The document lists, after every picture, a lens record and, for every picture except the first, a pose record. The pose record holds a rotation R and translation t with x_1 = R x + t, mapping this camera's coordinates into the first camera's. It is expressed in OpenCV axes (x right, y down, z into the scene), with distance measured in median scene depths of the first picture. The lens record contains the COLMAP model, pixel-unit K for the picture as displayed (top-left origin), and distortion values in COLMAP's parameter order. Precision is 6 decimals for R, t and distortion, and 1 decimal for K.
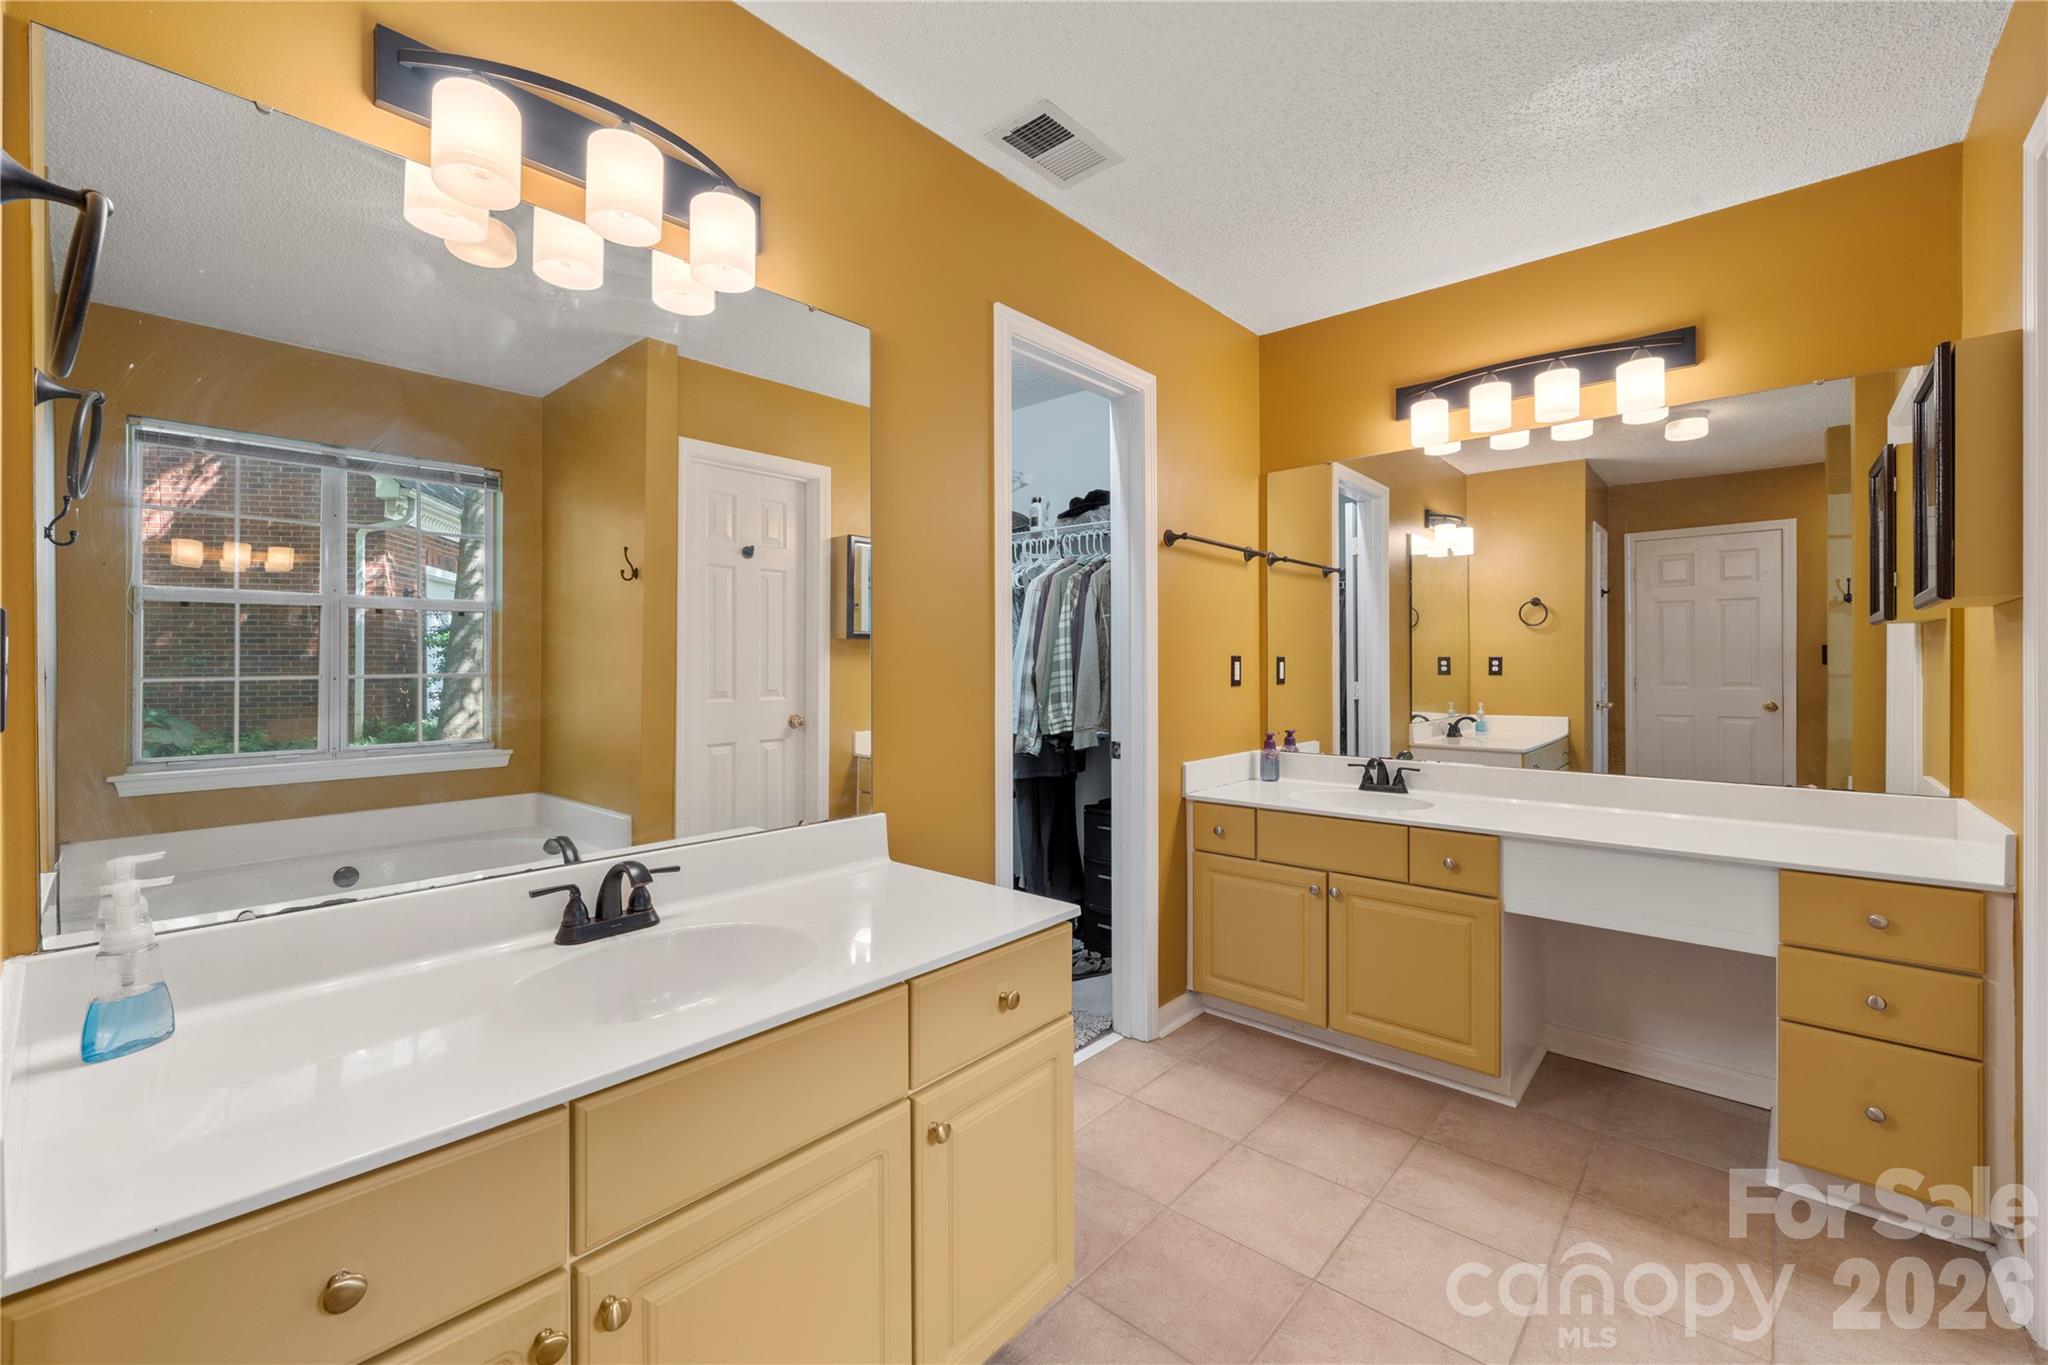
lens RADIAL K [[832.4, 0, 1015.8], [0, 832.4, 665.4], [0, 0, 1]] dist [-0.001217, -0.000285]
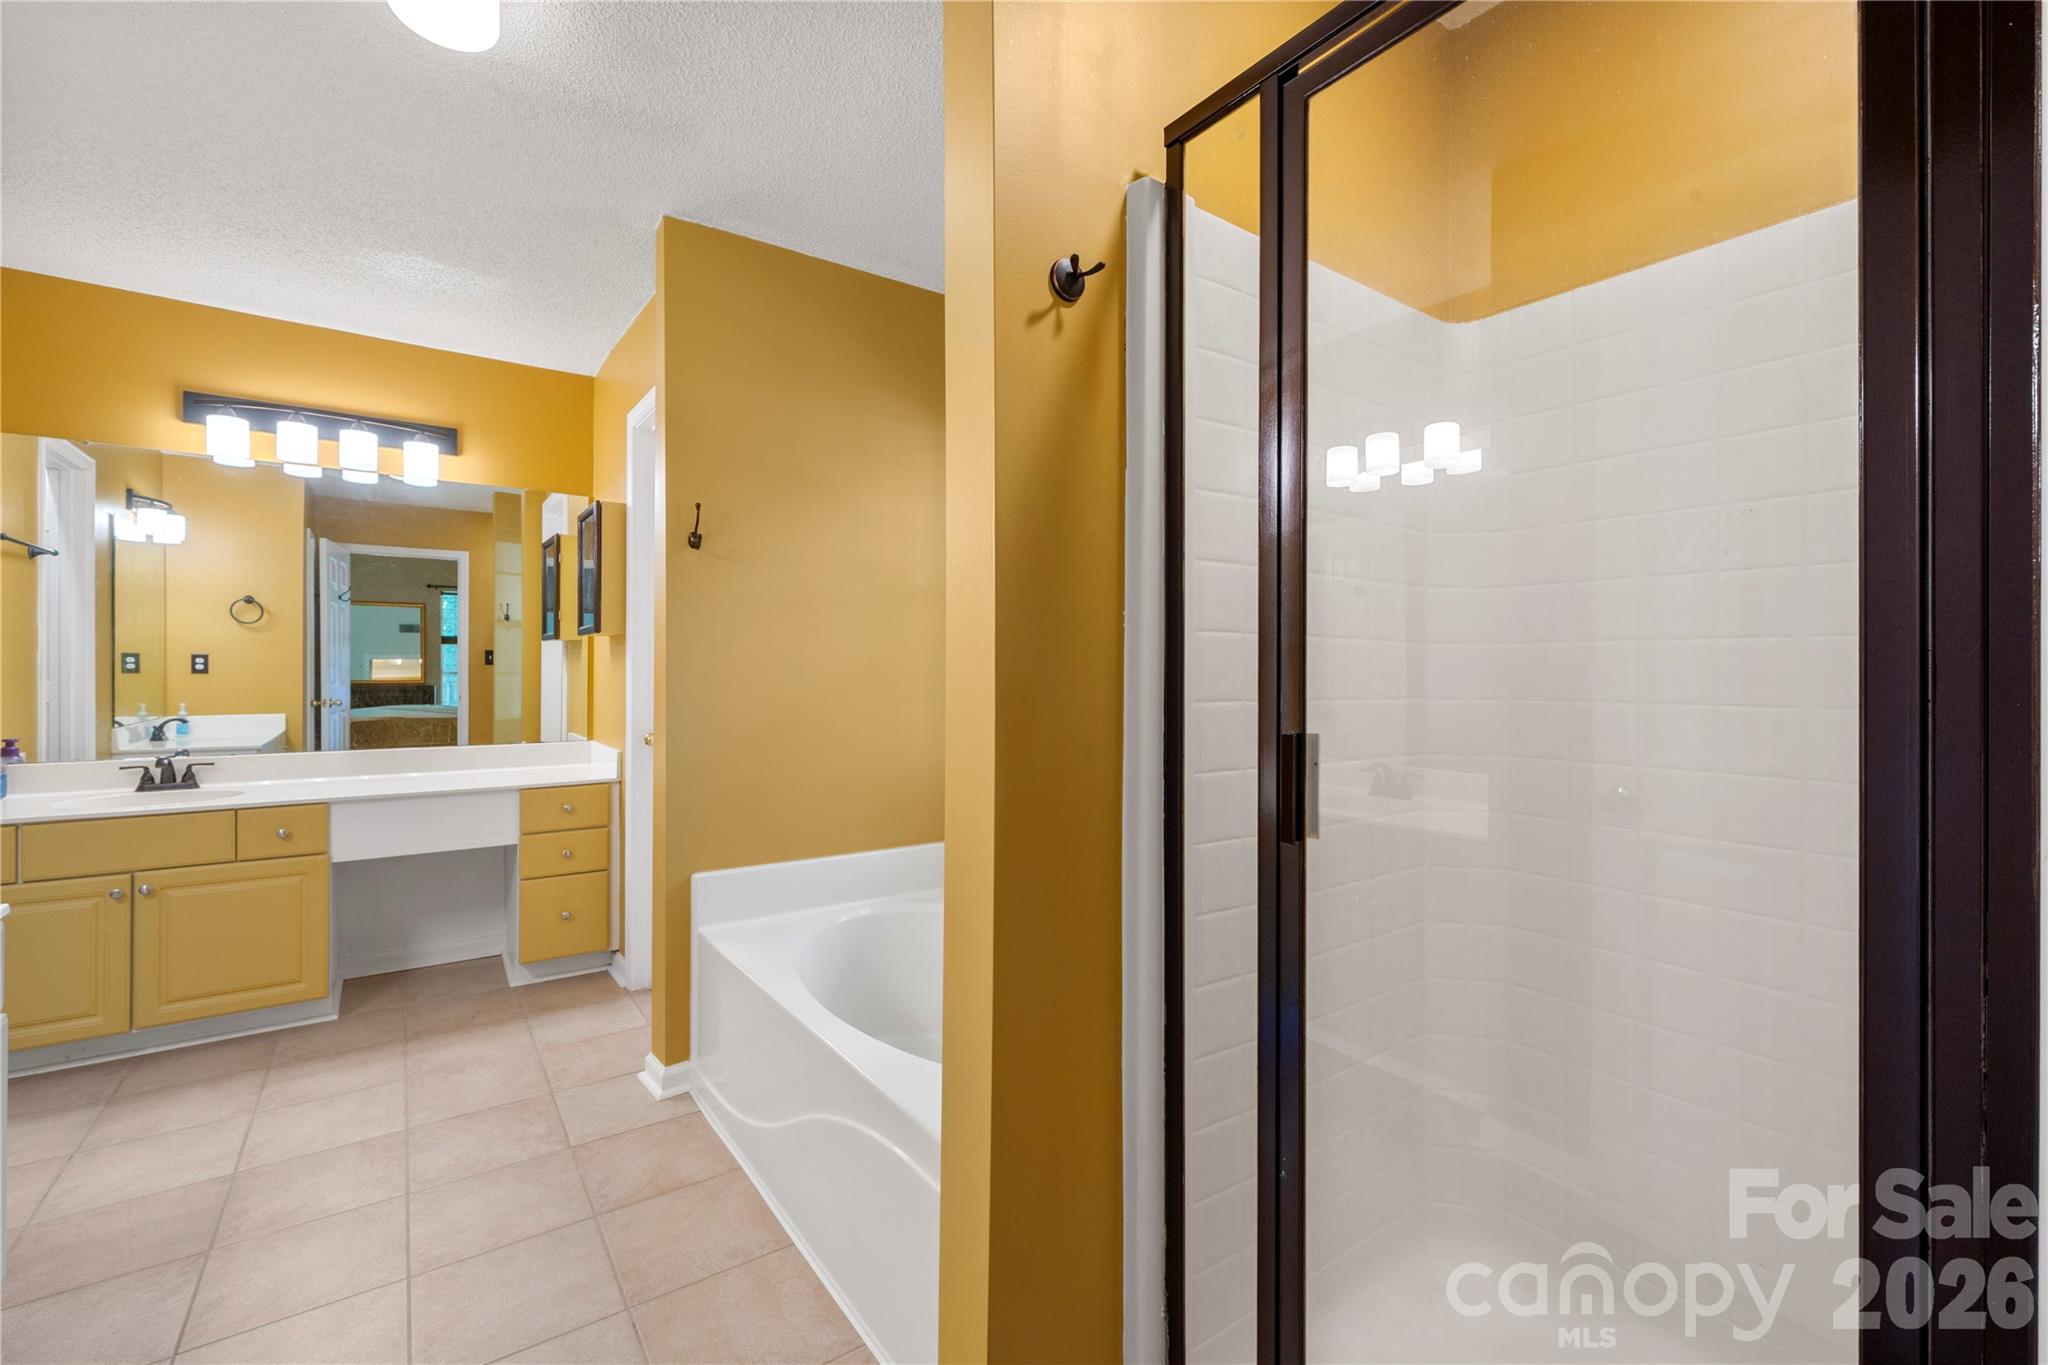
lens RADIAL K [[865.9, 0, 1026.1], [0, 865.9, 676.8], [0, 0, 1]] dist [0.001069, 0.000323]
pose [[0.199971, -0.007407, 0.979774, -0.420274], [-0.007698, 0.999929, 0.009130, -0.001958], [-0.979772, -0.009368, 0.199899, -0.243802]]
